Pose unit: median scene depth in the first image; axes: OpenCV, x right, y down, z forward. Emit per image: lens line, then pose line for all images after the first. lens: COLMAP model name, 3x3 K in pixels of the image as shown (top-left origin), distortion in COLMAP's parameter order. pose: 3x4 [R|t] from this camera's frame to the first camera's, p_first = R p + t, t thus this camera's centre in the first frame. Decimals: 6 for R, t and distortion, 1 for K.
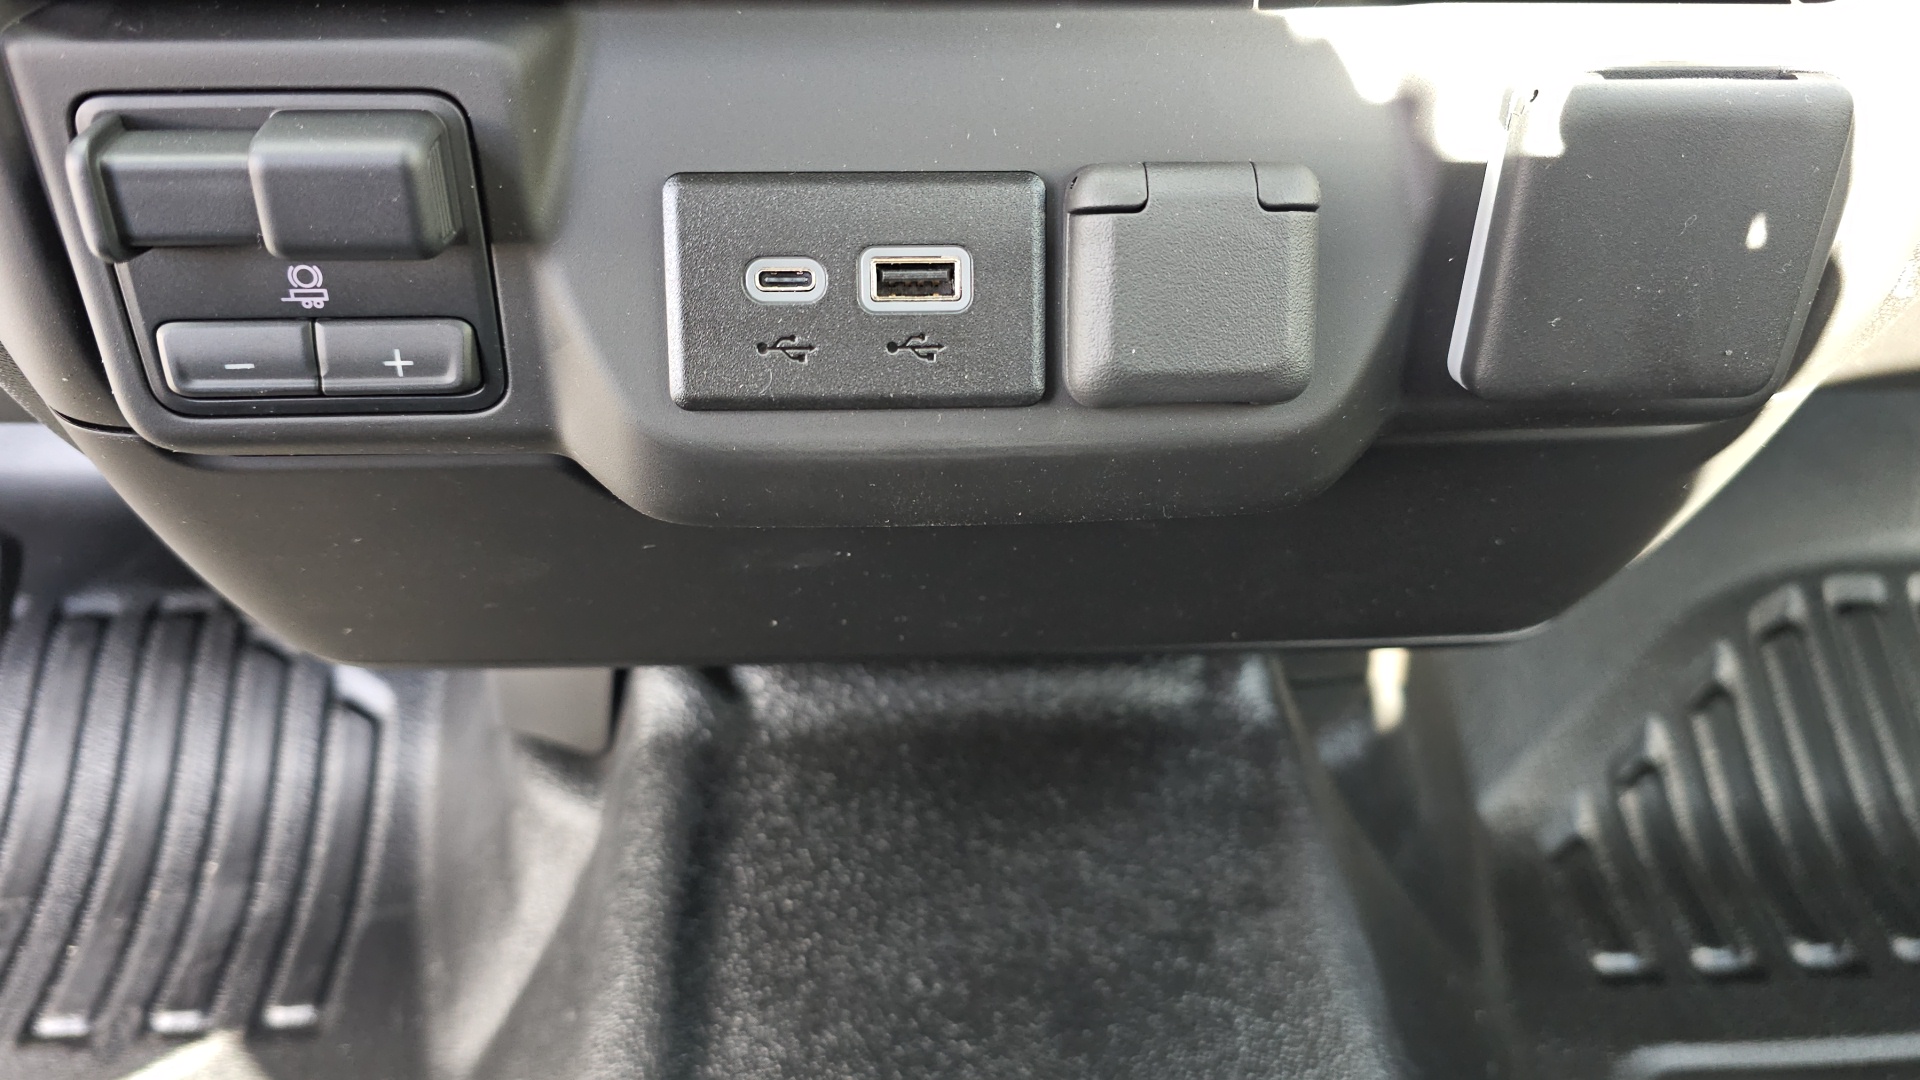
lens RADIAL K [[1466.4, 0, 961.1], [0, 1466.4, 539.1], [0, 0, 1]] dist [0.008994, 0.001925]
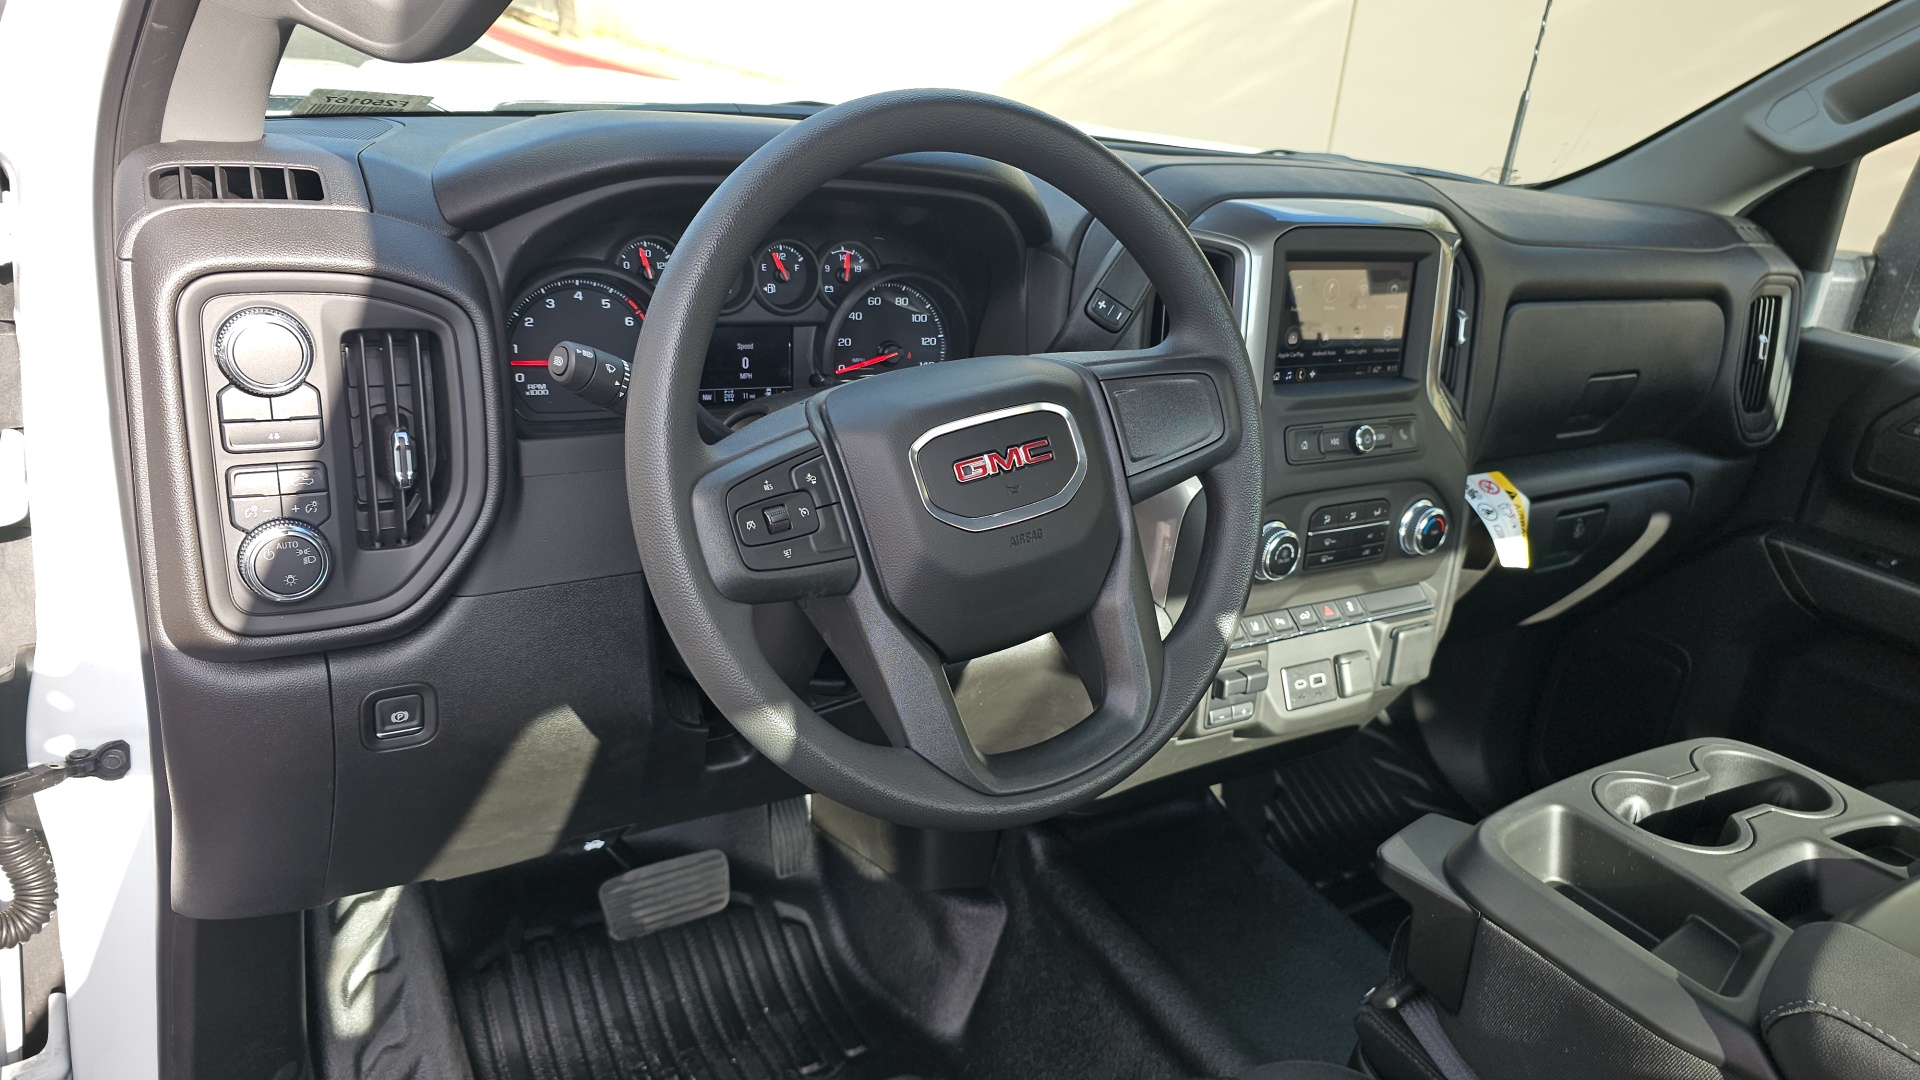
lens RADIAL K [[1274.6, 0, 956.8], [0, 1274.6, 540.1], [0, 0, 1]] dist [0.018057, 0.001474]
pose [[0.876792, -0.101250, 0.470089, -1.063868], [0.206299, 0.962250, -0.177527, -0.035474], [-0.434369, 0.252634, 0.864581, -0.834113]]
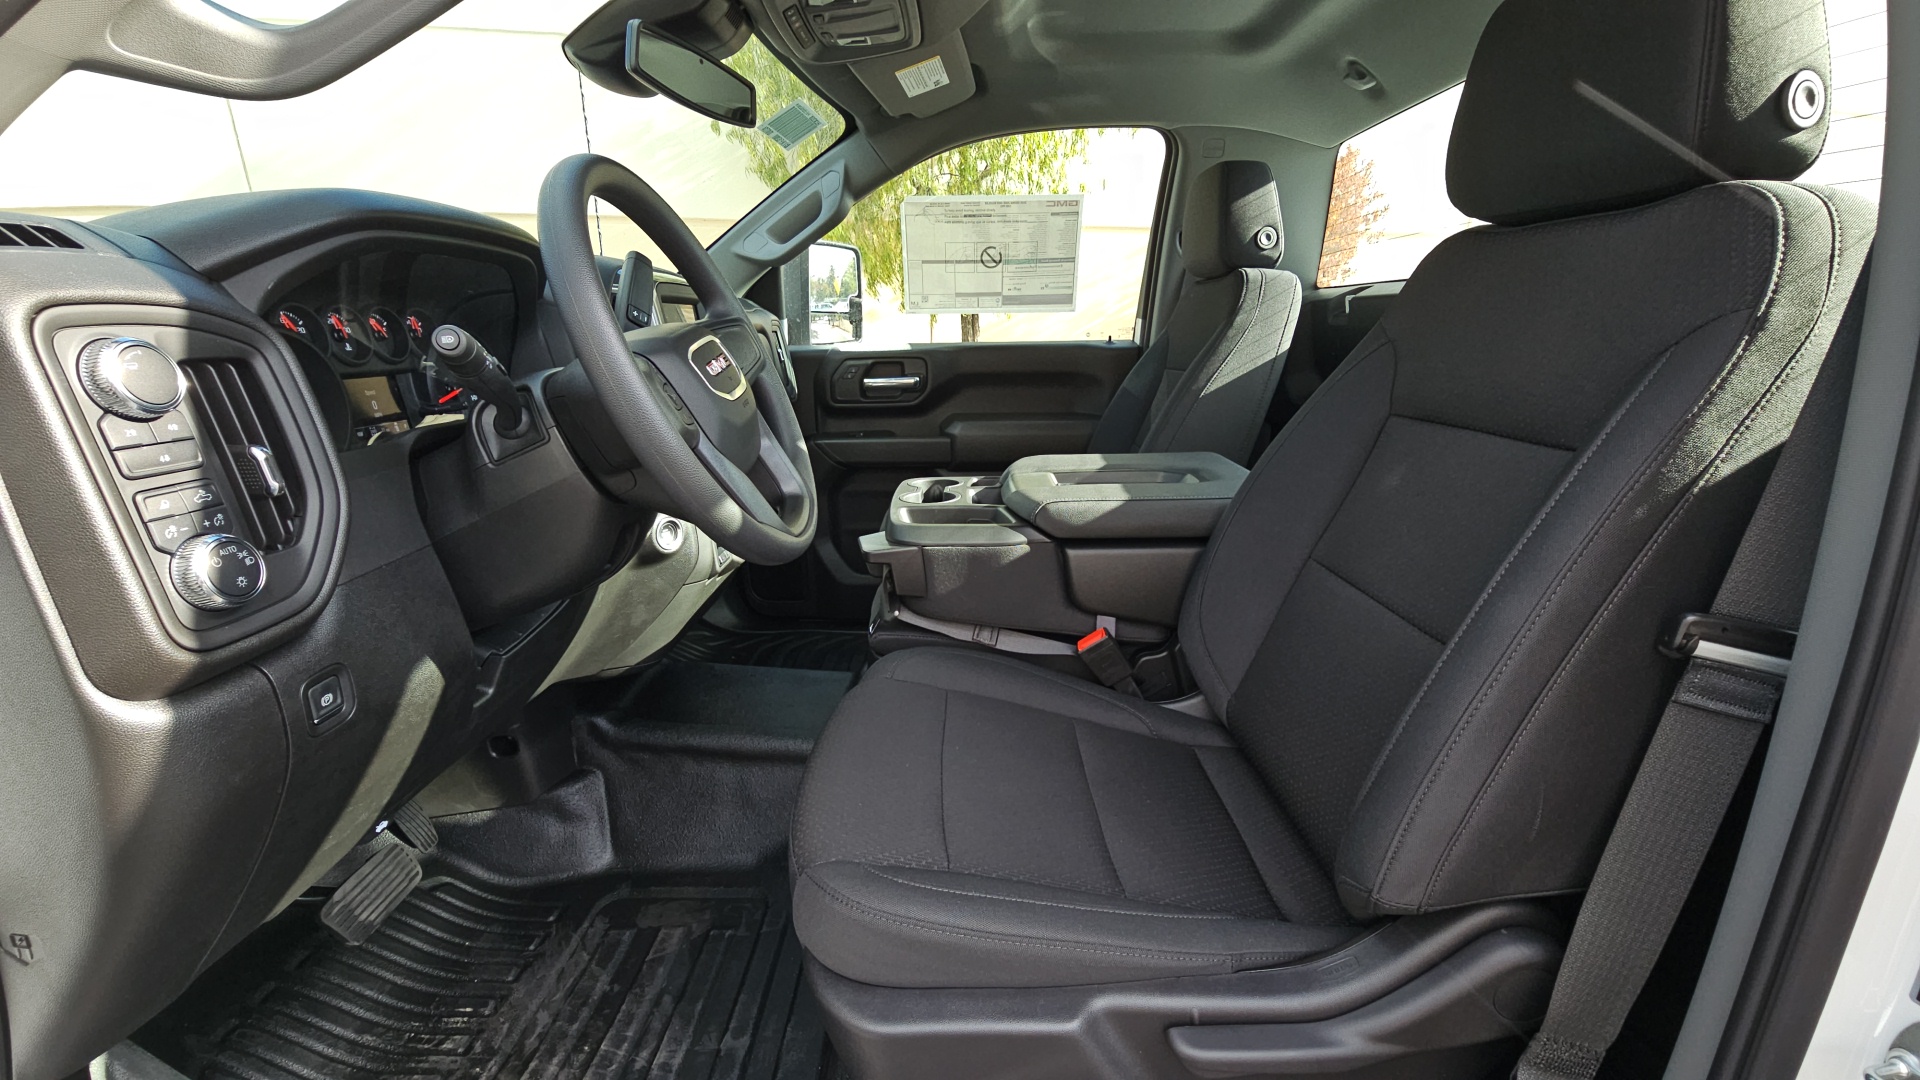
lens RADIAL K [[770.3, 0, 961.4], [0, 770.3, 544.9], [0, 0, 1]] dist [-0.002713, -0.000438]
pose [[0.073938, -0.295484, 0.952482, -1.569444], [0.598505, 0.777119, 0.194622, -0.071153], [-0.797700, 0.555676, 0.234307, -0.437984]]
